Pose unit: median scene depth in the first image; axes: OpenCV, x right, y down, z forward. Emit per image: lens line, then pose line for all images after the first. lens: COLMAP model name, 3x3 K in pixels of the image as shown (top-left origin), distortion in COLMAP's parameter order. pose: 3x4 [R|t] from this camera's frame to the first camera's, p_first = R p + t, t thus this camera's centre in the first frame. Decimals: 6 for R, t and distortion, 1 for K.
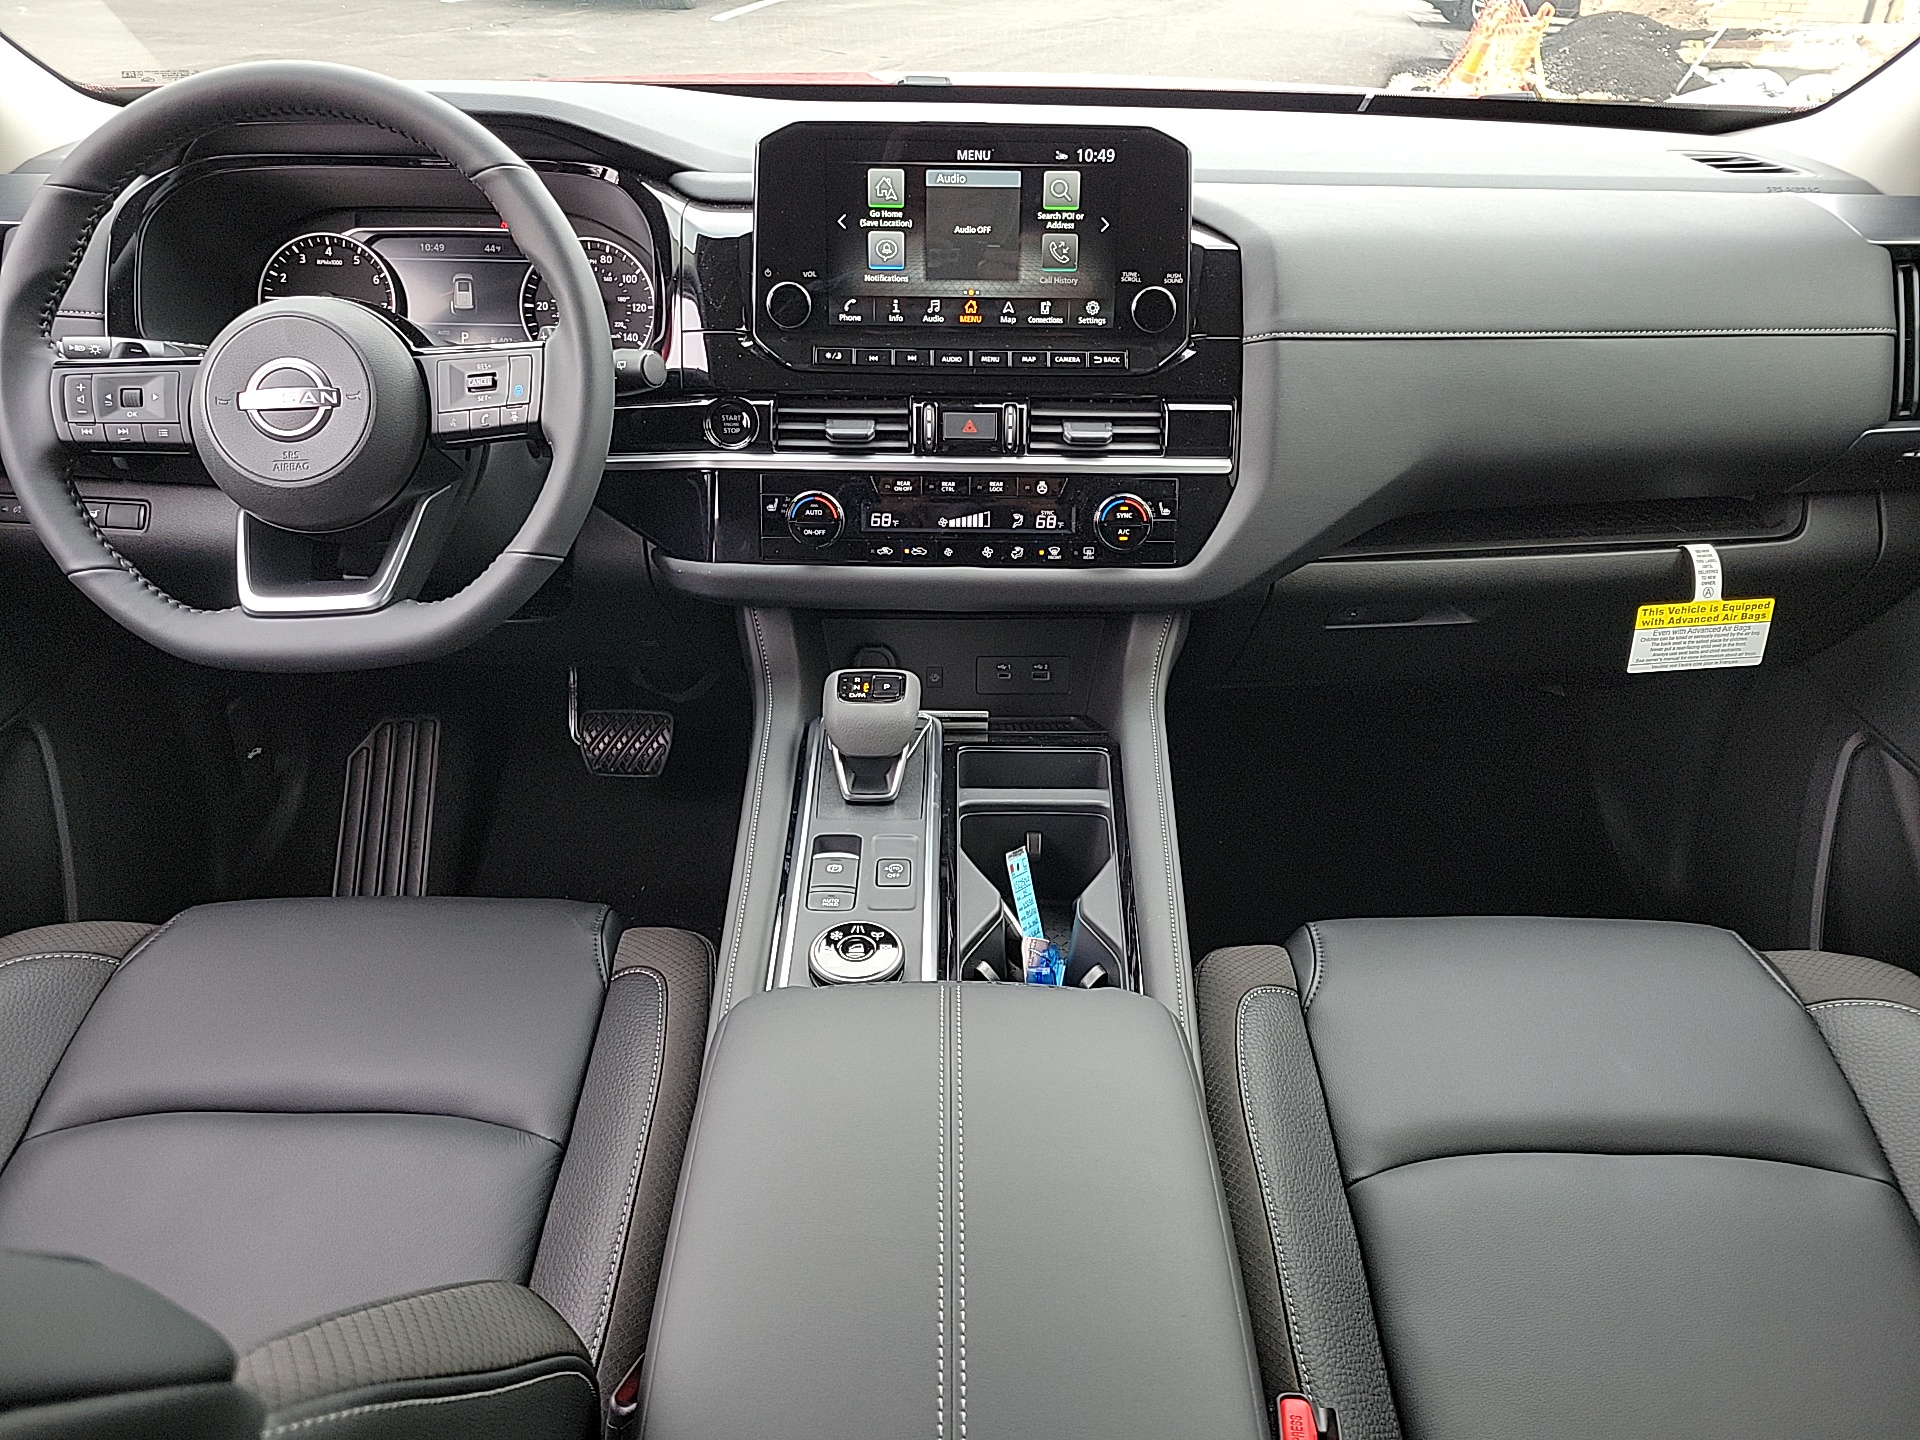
lens RADIAL K [[1444.4, 0, 957.7], [0, 1444.4, 716.2], [0, 0, 1]] dist [0.053203, -0.040557]
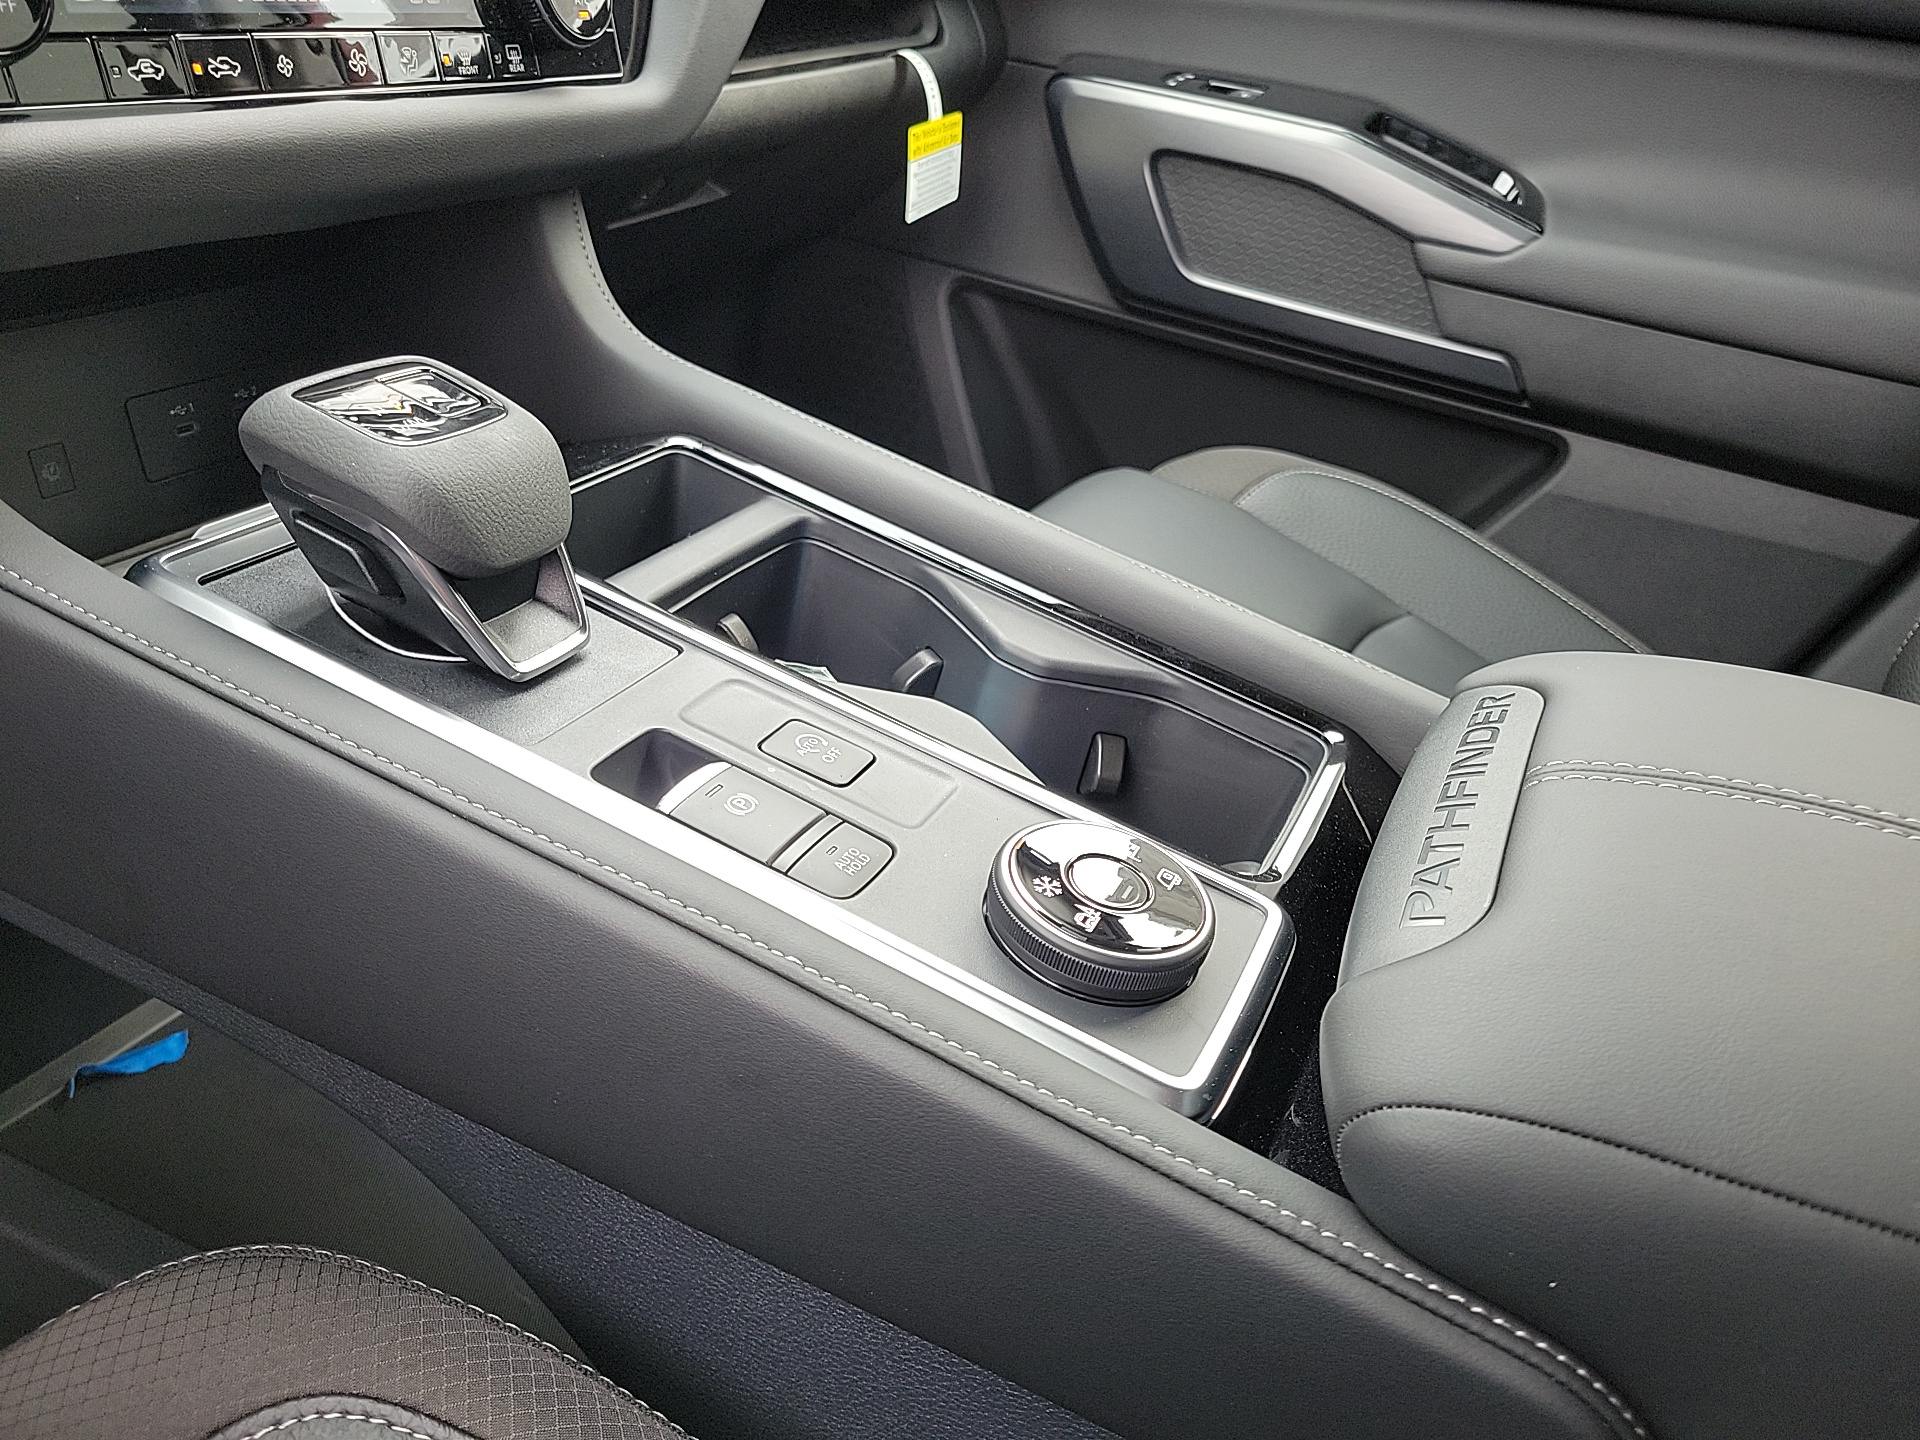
lens RADIAL K [[1458.3, 0, 932.7], [0, 1458.3, 724.4], [0, 0, 1]] dist [0.014881, -0.002083]
pose [[0.444143, -0.405025, 0.799182, -0.331006], [0.282388, 0.909806, 0.304153, -0.020099], [-0.850290, 0.090592, 0.518459, 0.657093]]
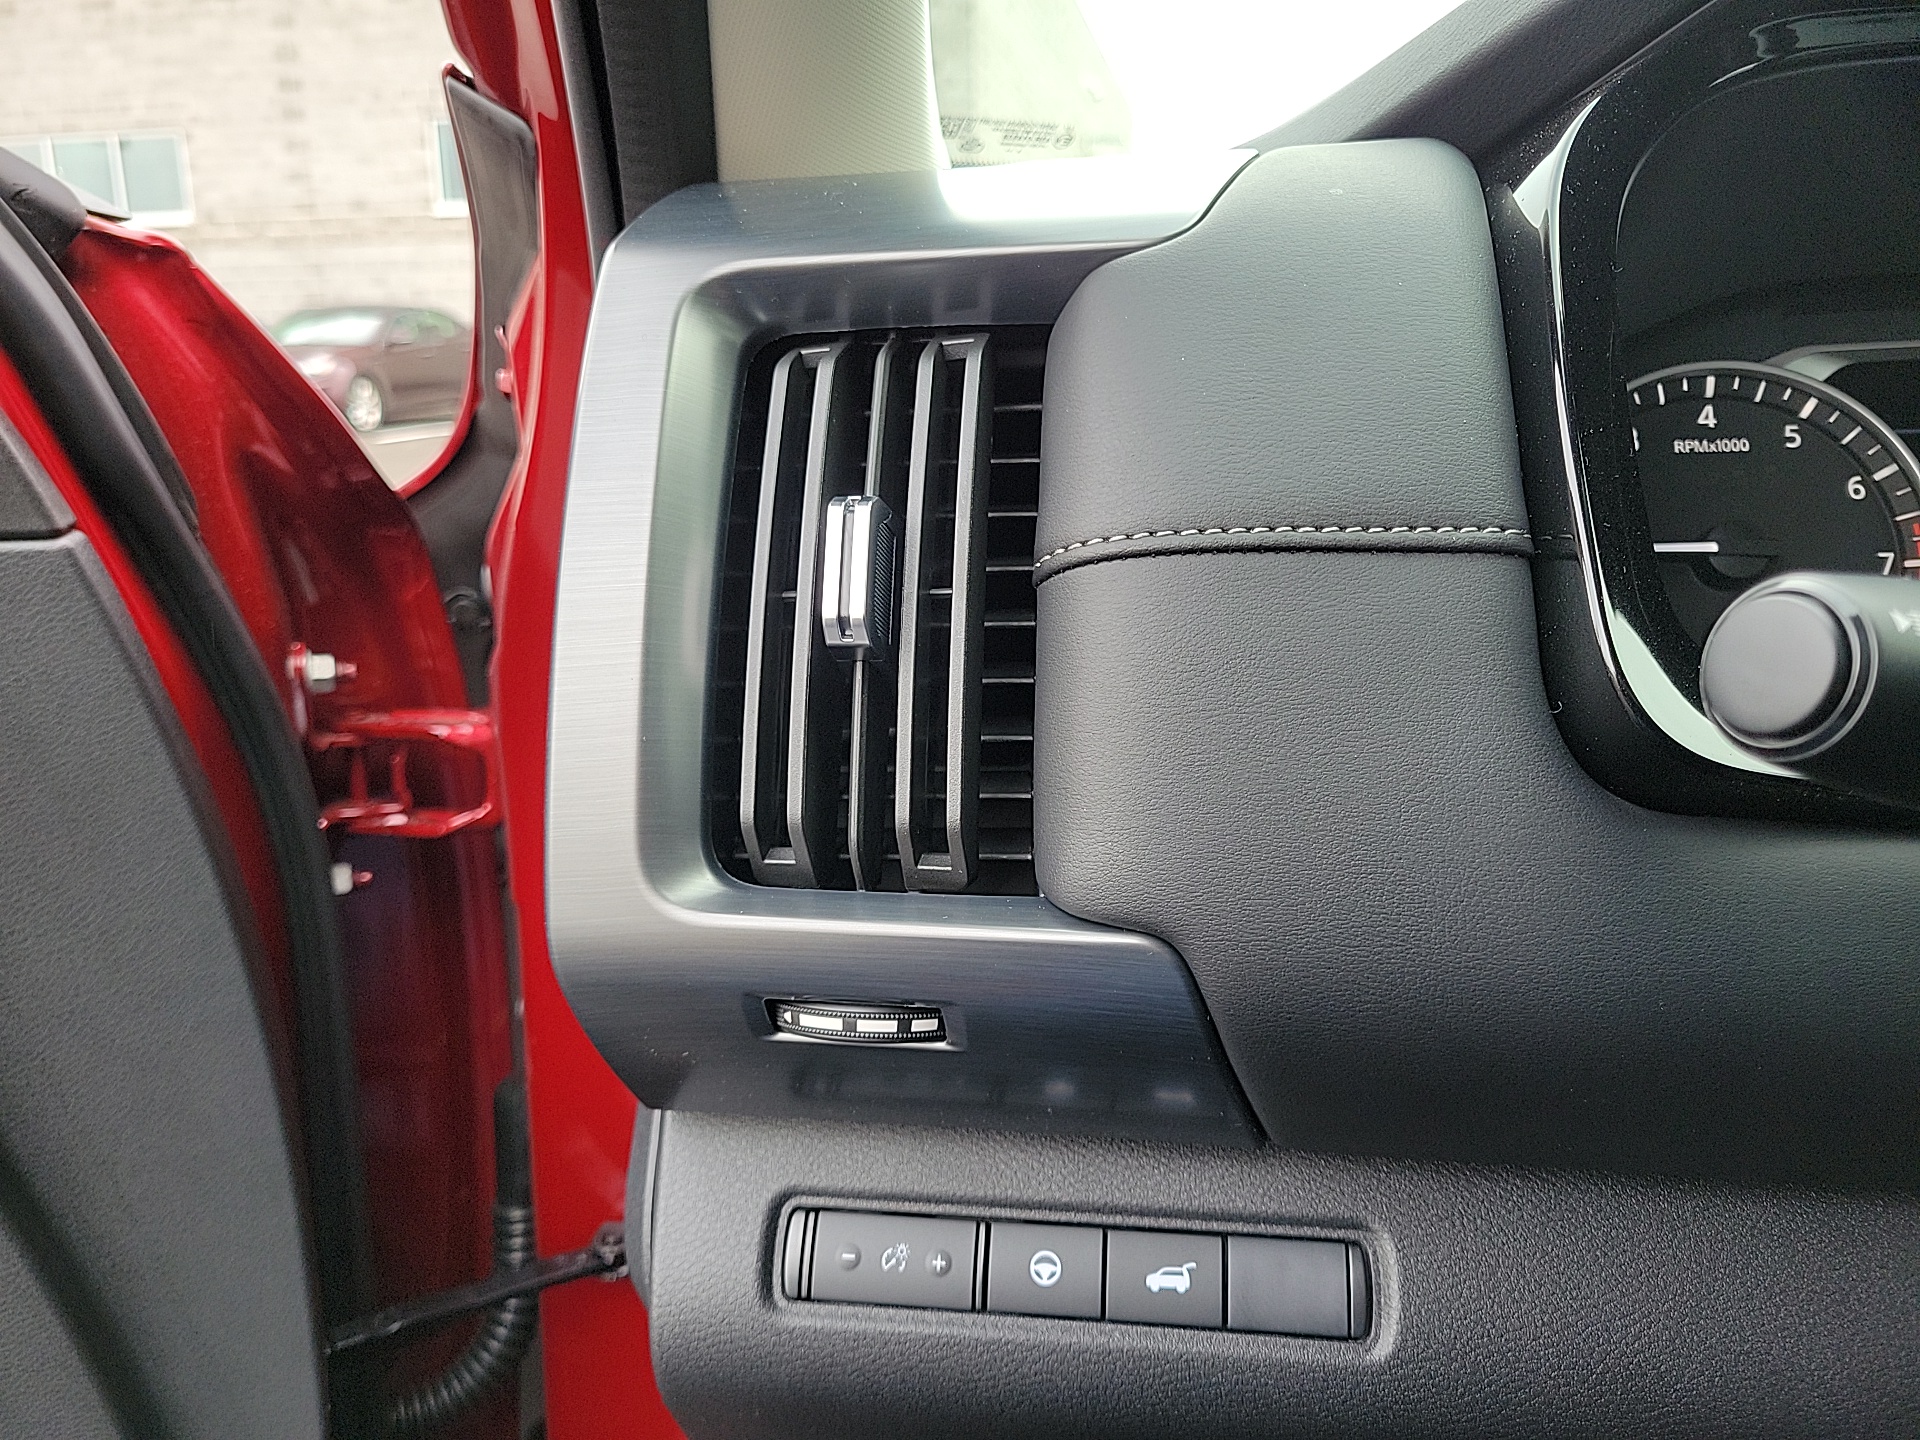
lens RADIAL K [[1467.2, 0, 955.9], [0, 1467.2, 714.3], [0, 0, 1]] dist [0.020957, -0.004820]
pose [[0.997647, -0.021882, -0.064979, -0.672492], [0.003464, 0.962580, -0.270977, -0.181722], [0.068478, 0.270114, 0.960390, 0.776337]]
